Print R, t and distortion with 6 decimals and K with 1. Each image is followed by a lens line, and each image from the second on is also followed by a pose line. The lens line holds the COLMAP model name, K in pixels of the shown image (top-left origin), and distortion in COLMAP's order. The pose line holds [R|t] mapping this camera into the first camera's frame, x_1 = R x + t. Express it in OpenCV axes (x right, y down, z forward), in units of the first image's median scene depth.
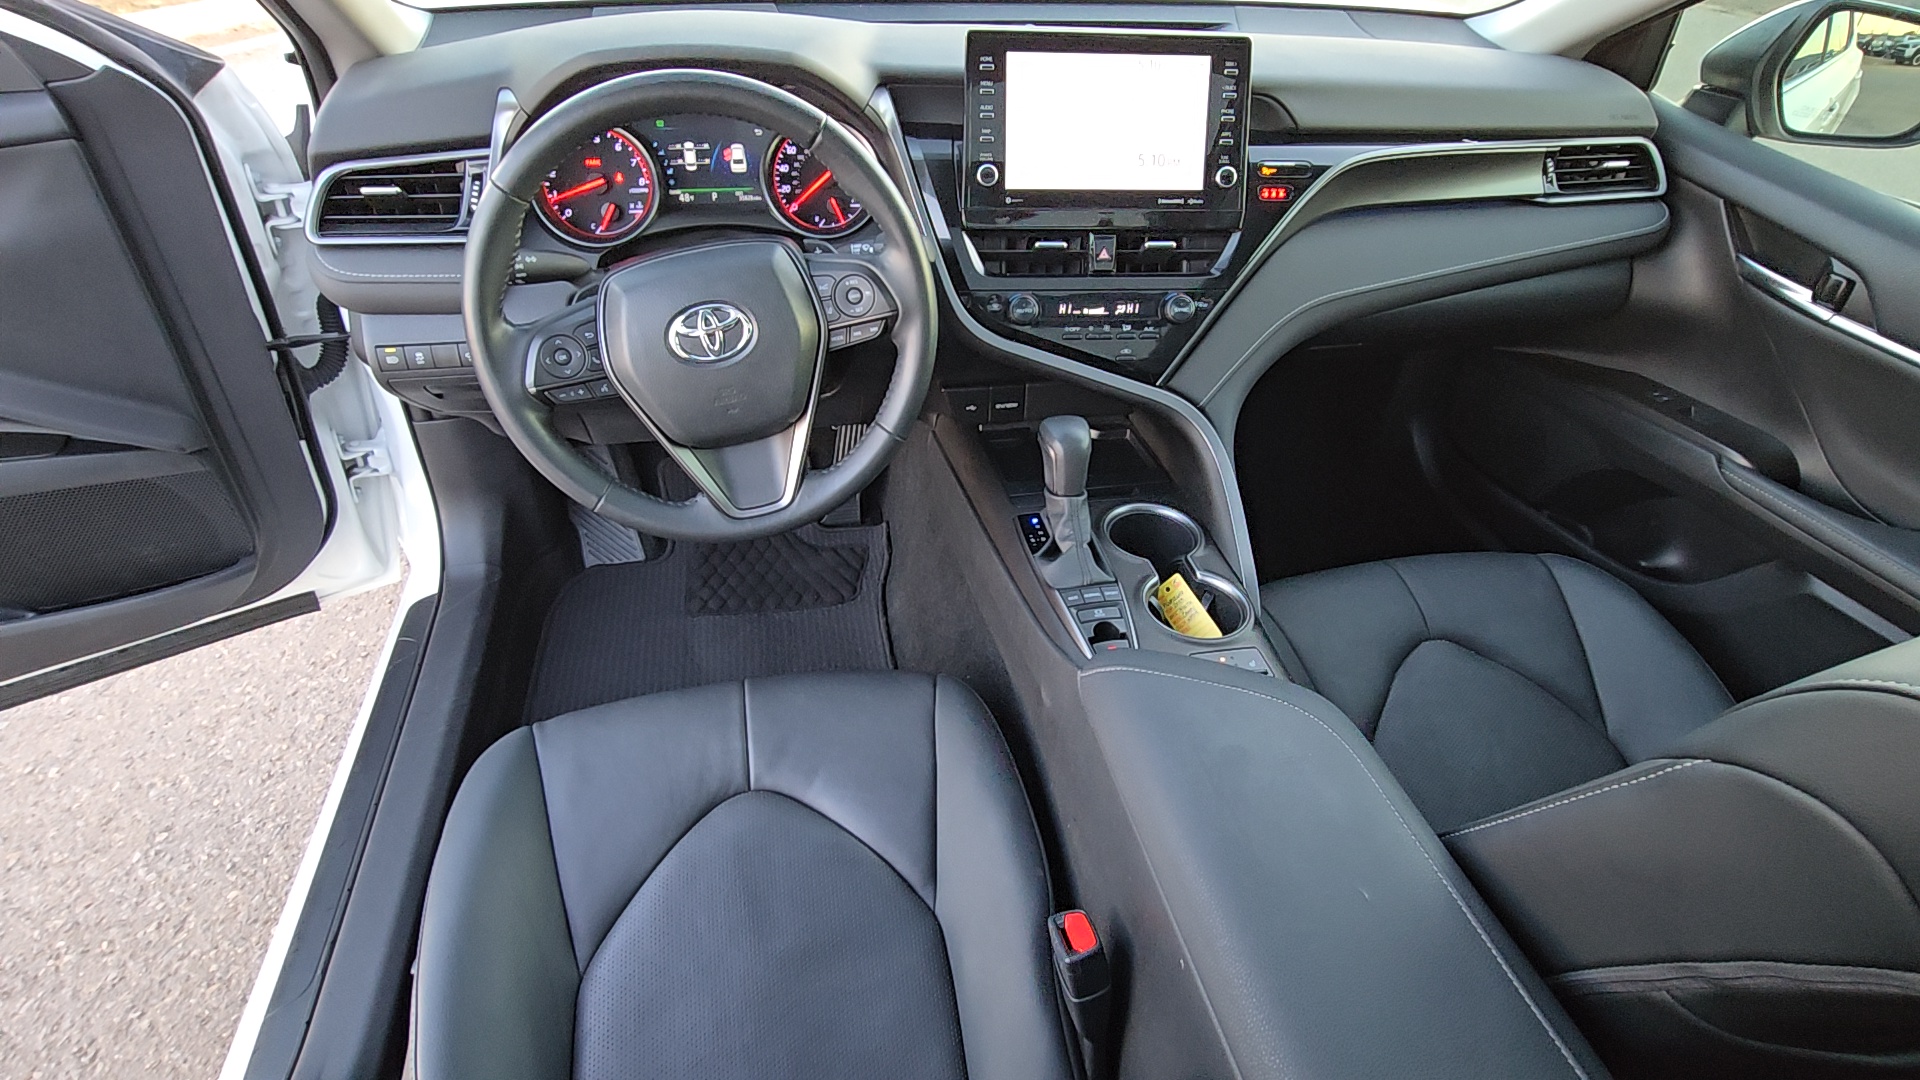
lens RADIAL K [[970.2, 0, 972.3], [0, 970.2, 540.9], [0, 0, 1]] dist [0.001464, 0.001949]
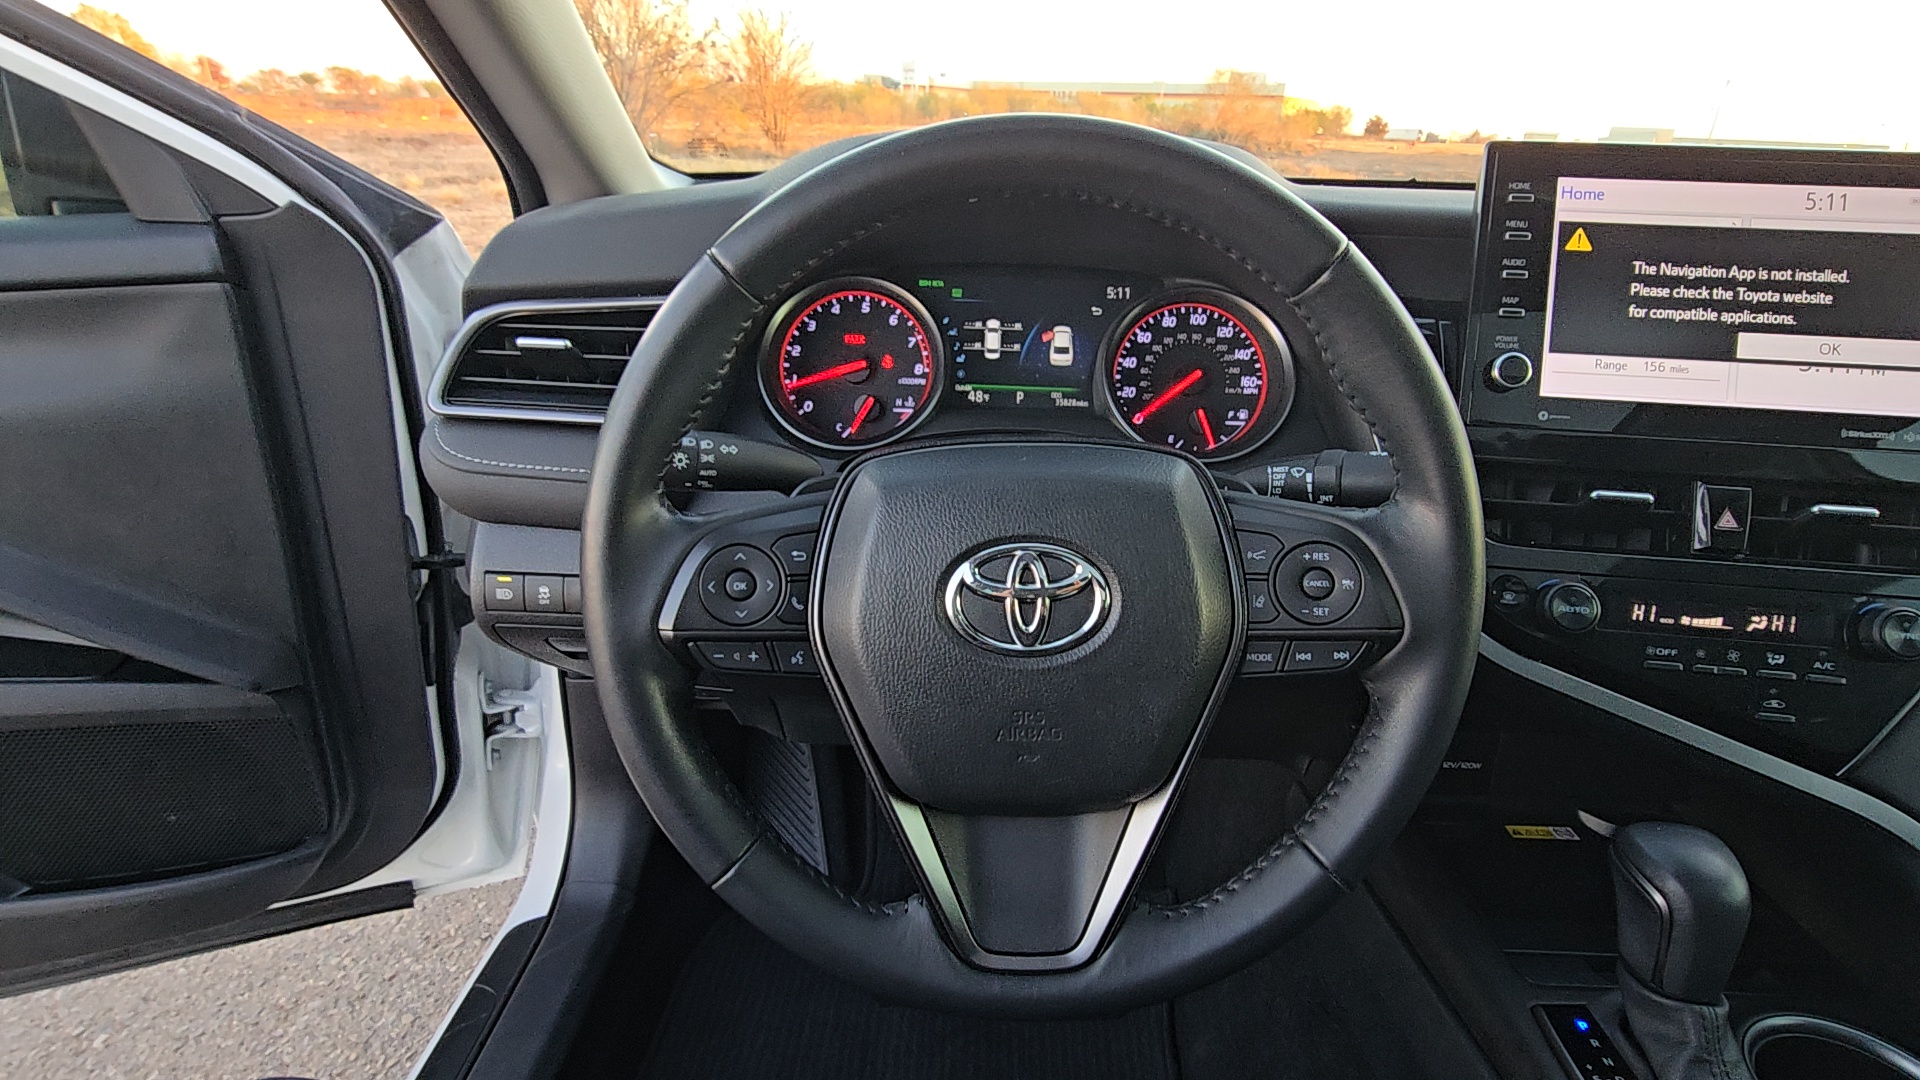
lens RADIAL K [[970.2, 0, 979.3], [0, 970.2, 544.1], [0, 0, 1]] dist [0.001464, 0.001949]
pose [[0.974309, 0.077354, -0.211516, -0.148524], [-0.132544, 0.956243, -0.260829, -0.084937], [0.182085, 0.282163, 0.941928, 0.409930]]
